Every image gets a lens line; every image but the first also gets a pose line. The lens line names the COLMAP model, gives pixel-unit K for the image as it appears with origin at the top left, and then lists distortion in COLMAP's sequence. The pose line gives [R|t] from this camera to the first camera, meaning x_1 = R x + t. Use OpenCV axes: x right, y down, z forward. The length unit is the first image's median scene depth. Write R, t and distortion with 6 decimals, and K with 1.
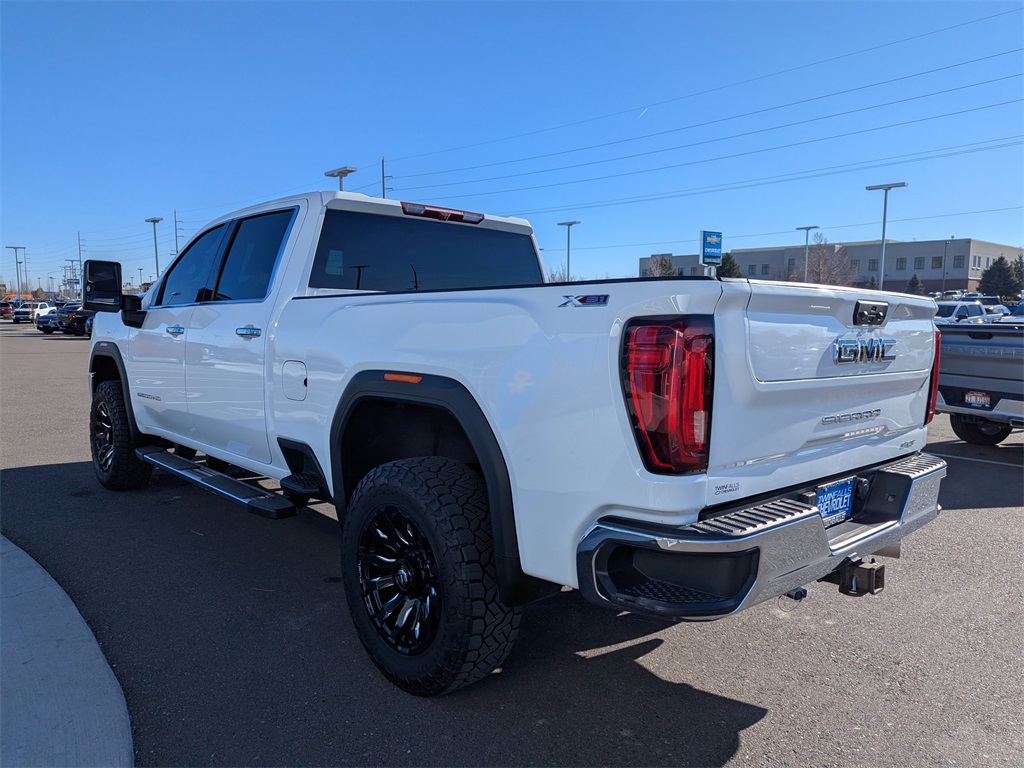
lens RADIAL K [[727.3, 0, 504.2], [0, 727.3, 384.9], [0, 0, 1]] dist [0.051241, -0.026451]
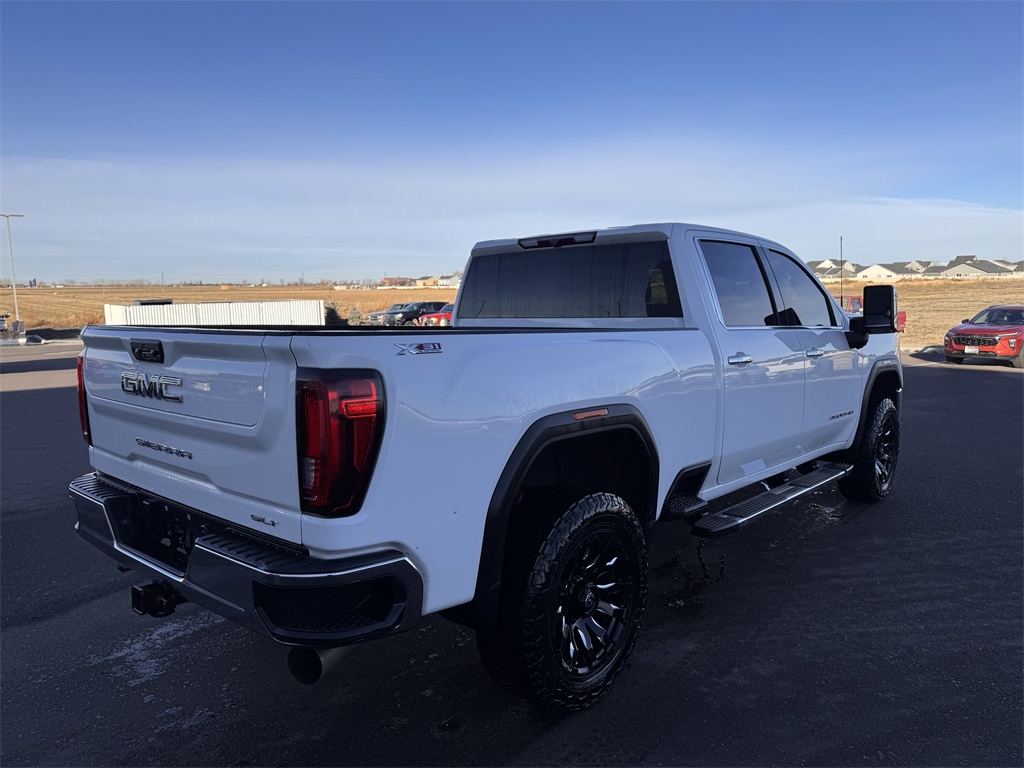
lens RADIAL K [[727.3, 0, 509.2], [0, 727.3, 384.5], [0, 0, 1]] dist [0.051241, -0.026451]
pose [[0.108094, 0.075529, -0.991267, 0.994196], [-0.077377, 0.994724, 0.067354, -0.100130], [0.991125, 0.069421, 0.113368, 0.866815]]
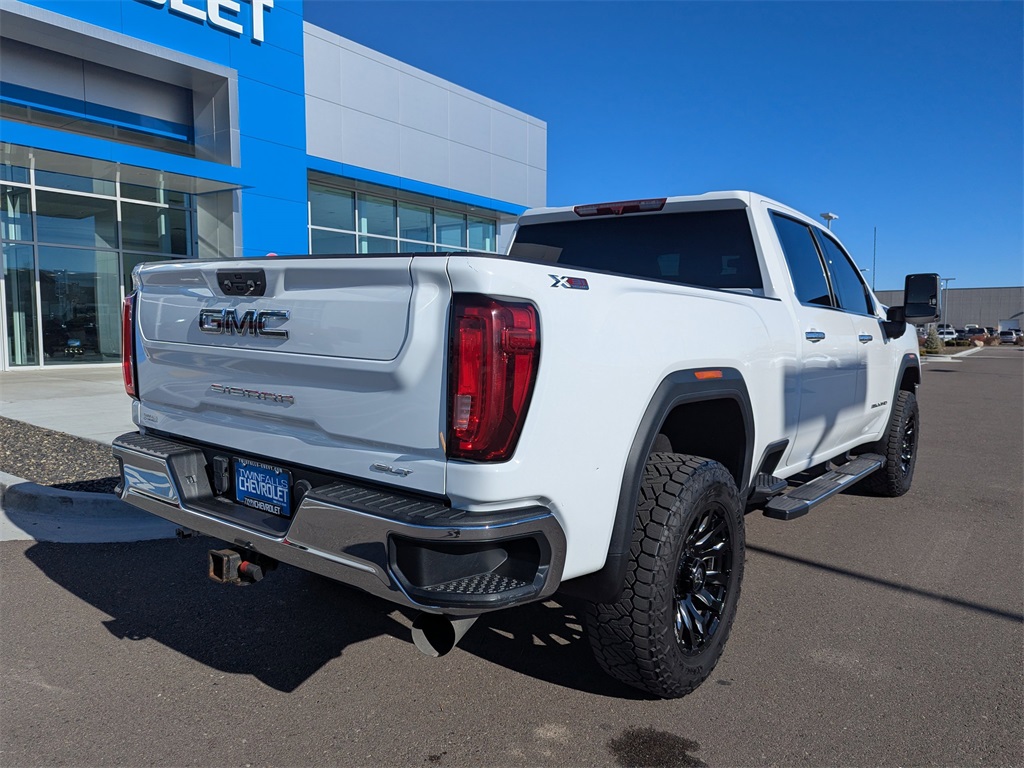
lens RADIAL K [[727.3, 0, 513.8], [0, 727.3, 379.4], [0, 0, 1]] dist [0.051241, -0.026451]
pose [[0.179812, 0.066138, -0.981475, 0.918347], [-0.111661, 0.992661, 0.046435, -0.035291], [0.977343, 0.101243, 0.185877, 0.730875]]
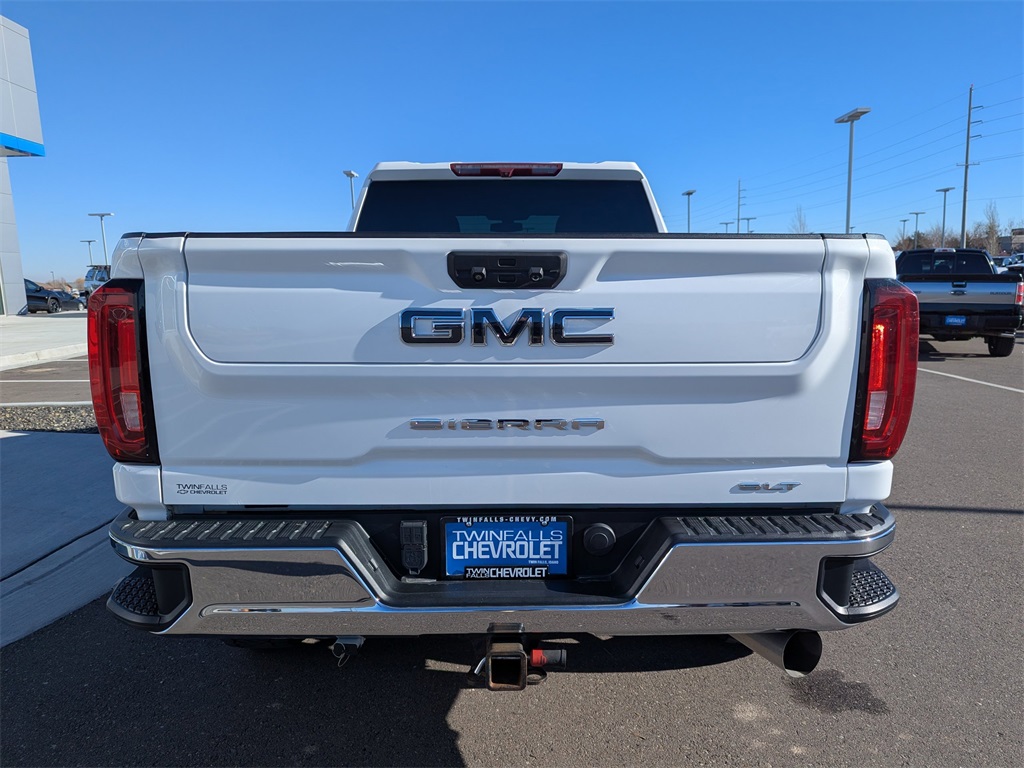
lens RADIAL K [[727.3, 0, 518.8], [0, 727.3, 388.9], [0, 0, 1]] dist [0.051241, -0.026451]
pose [[0.750373, 0.075041, -0.656741, 0.581916], [-0.040432, 0.996885, 0.067711, -0.022201], [0.659776, -0.024255, 0.751070, 0.321916]]
